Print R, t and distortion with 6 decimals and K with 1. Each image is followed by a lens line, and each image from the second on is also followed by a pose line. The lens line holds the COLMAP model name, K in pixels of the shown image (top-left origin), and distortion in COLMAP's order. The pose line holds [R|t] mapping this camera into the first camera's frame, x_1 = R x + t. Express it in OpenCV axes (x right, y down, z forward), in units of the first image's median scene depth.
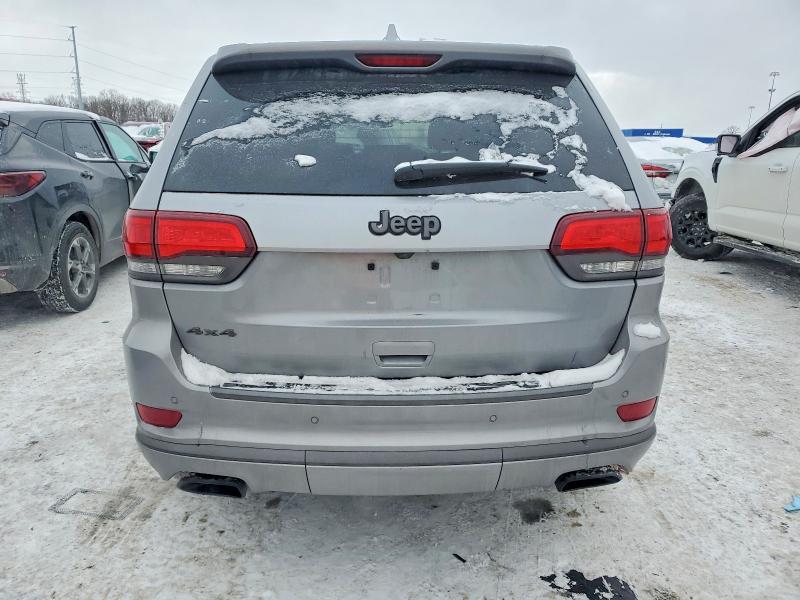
lens RADIAL K [[628.1, 0, 379.5], [0, 628.1, 298.7], [0, 0, 1]] dist [0.005392, 0.015823]
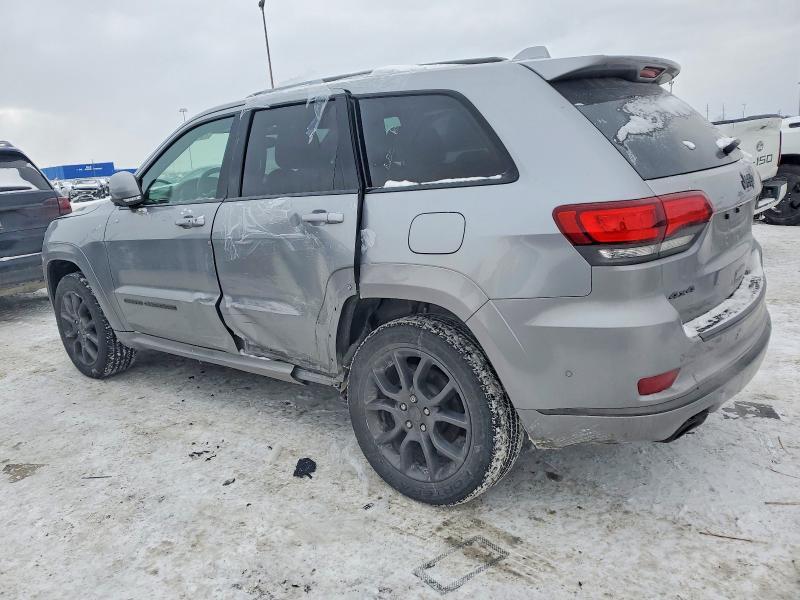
lens RADIAL K [[628.1, 0, 379.5], [0, 628.1, 298.7], [0, 0, 1]] dist [0.005392, 0.015823]
pose [[0.664903, -0.232146, 0.709938, -1.147570], [0.268876, 0.961147, 0.062471, -0.126365], [-0.696857, 0.149348, 0.701488, 0.435951]]
